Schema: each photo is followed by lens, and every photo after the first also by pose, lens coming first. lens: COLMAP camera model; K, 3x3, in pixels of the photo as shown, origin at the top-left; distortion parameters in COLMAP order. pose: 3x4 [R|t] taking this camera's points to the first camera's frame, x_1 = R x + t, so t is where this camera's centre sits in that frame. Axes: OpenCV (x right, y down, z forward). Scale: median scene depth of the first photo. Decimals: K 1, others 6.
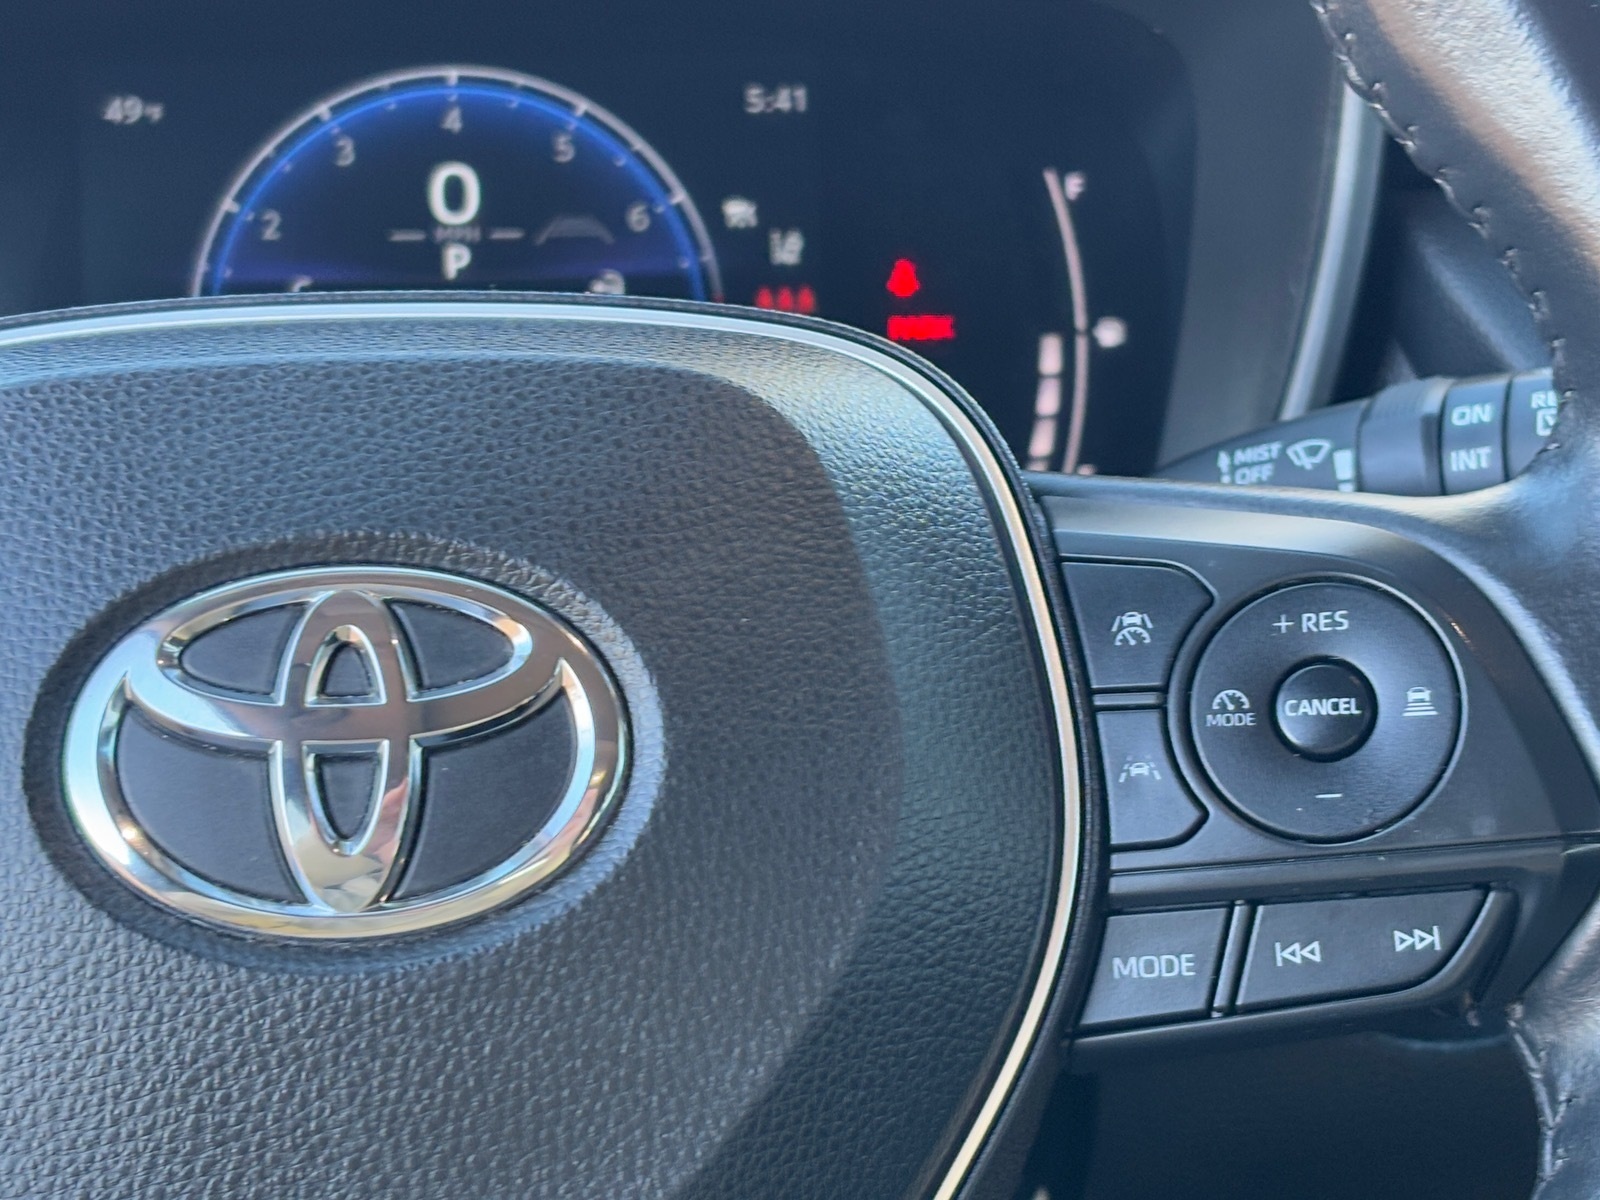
lens RADIAL K [[3319.0, 0, 856.7], [0, 3319.0, 584.4], [0, 0, 1]] dist [0.134955, 0.000000]
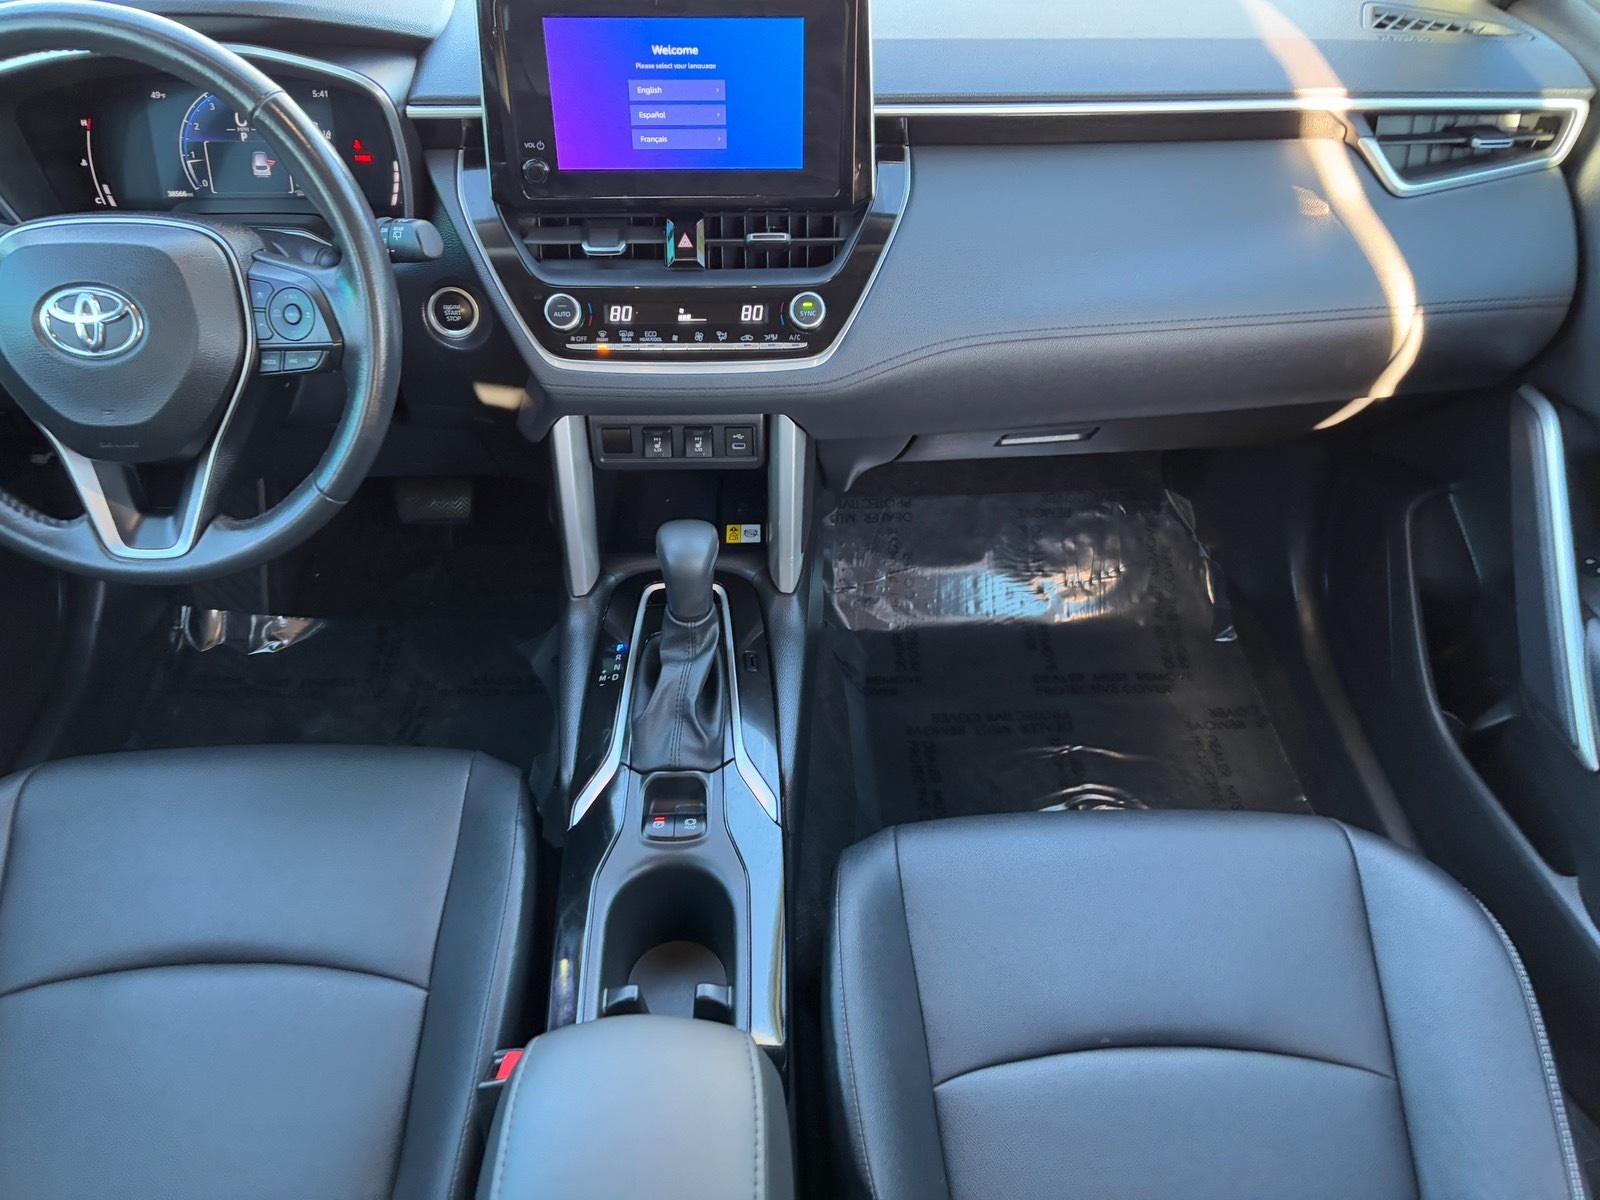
lens RADIAL K [[1209.8, 0, 801.3], [0, 1209.8, 603.3], [0, 0, 1]] dist [0.038417, -0.046234]
pose [[0.998698, 0.041477, -0.029715, 1.011449], [-0.024403, 0.899755, 0.435712, -0.406310], [0.044808, -0.434419, 0.899596, -0.879391]]
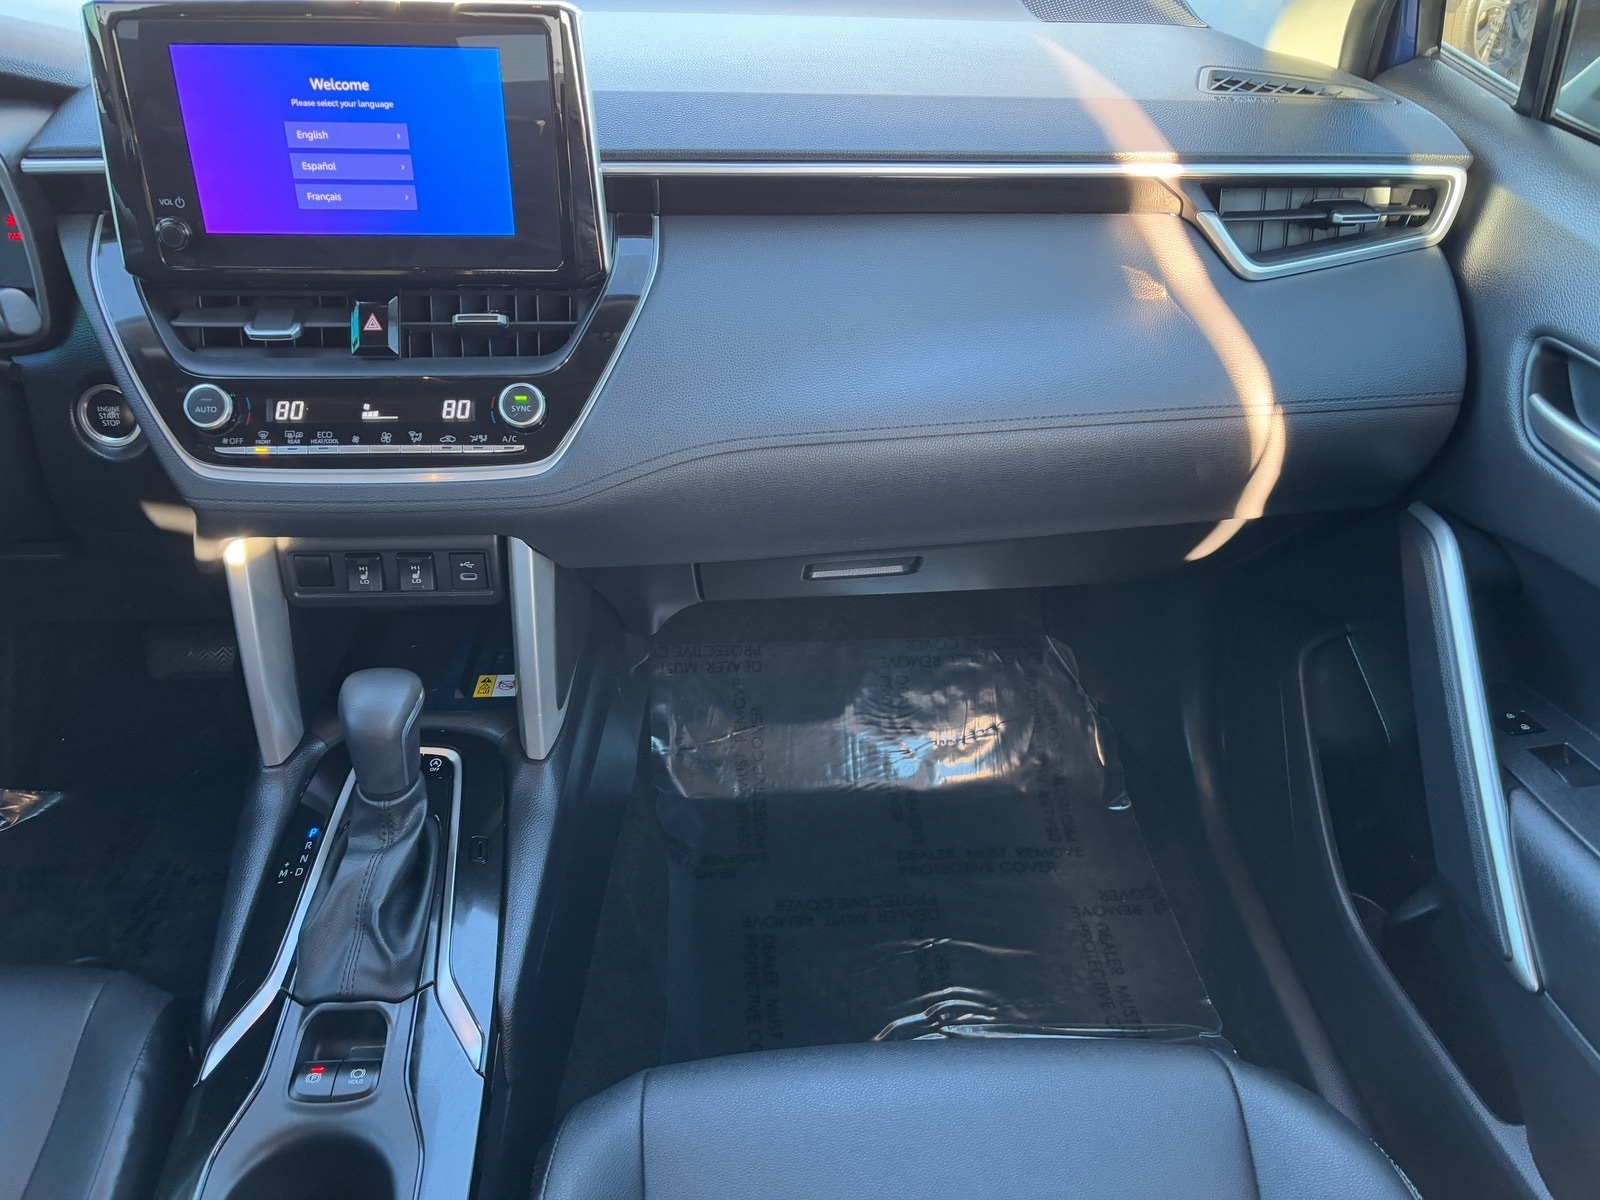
lens RADIAL K [[1209.8, 0, 802.4], [0, 1209.8, 608.4], [0, 0, 1]] dist [0.038417, -0.046234]
pose [[0.999399, 0.034196, -0.005743, 1.353757], [-0.030555, 0.946796, 0.320380, -0.227209], [0.016394, -0.320012, 0.947272, -0.429980]]
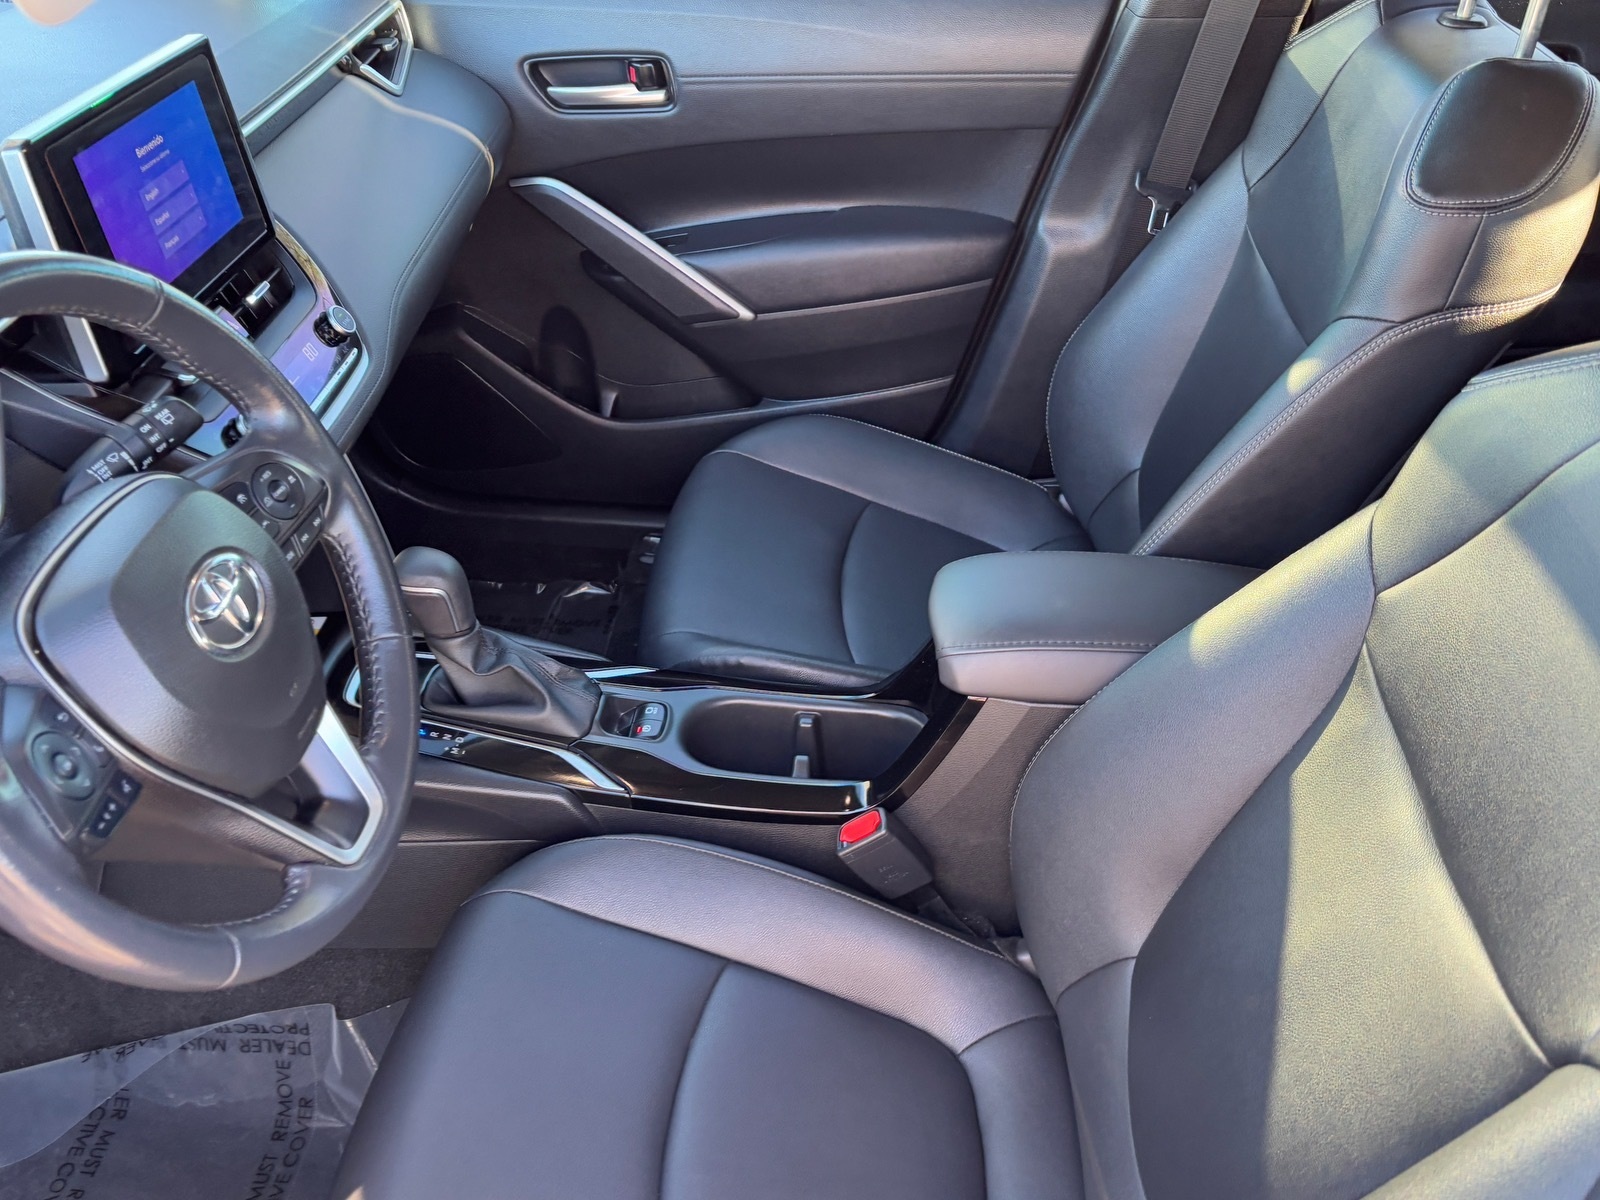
lens RADIAL K [[1444.7, 0, 829.8], [0, 1444.7, 631.2], [0, 0, 1]] dist [0.037836, -0.069351]
pose [[0.133134, -0.570097, 0.810718, -1.480786], [0.266753, 0.808427, 0.524680, -0.649983], [-0.954525, 0.146408, 0.259704, -0.208755]]
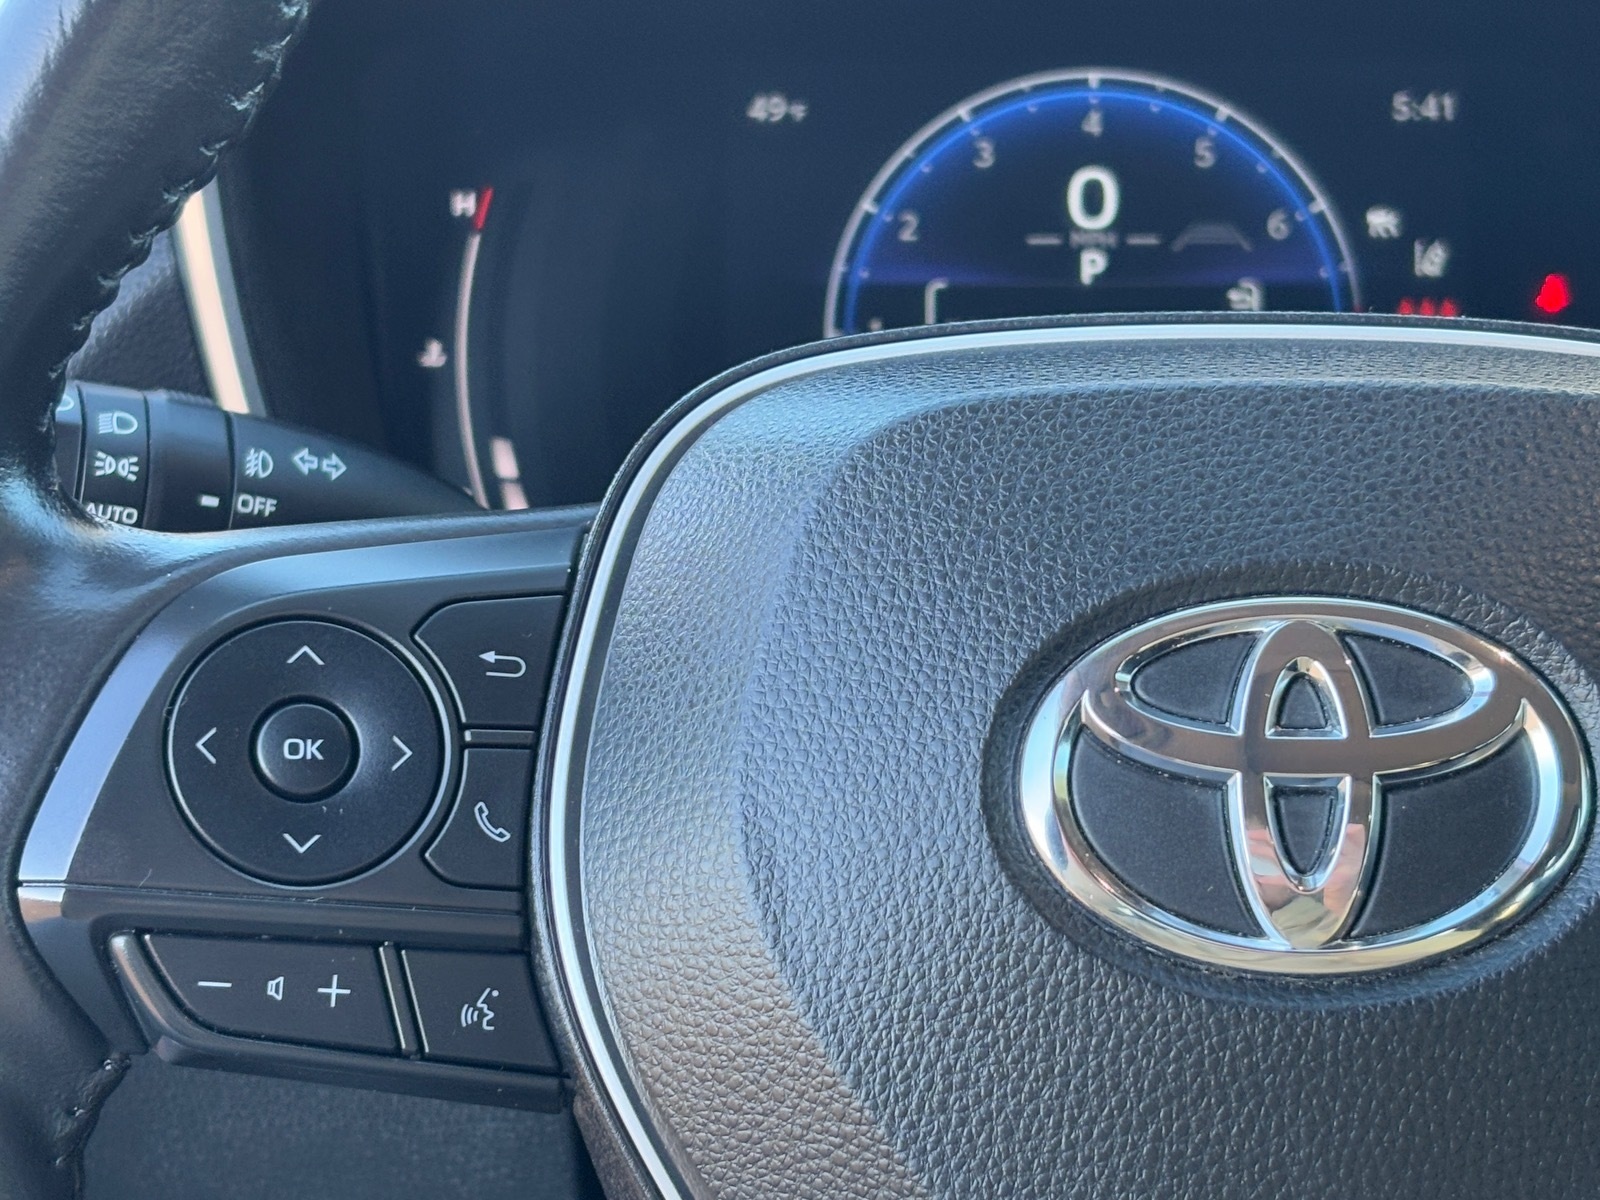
lens RADIAL K [[3319.0, 0, 751.6], [0, 3319.0, 627.3], [0, 0, 1]] dist [0.134955, 0.000000]
pose [[0.995654, 0.035920, -0.085924, -0.216224], [-0.034322, 0.999211, 0.020006, -0.009923], [0.086575, -0.016970, 0.996101, 0.003291]]
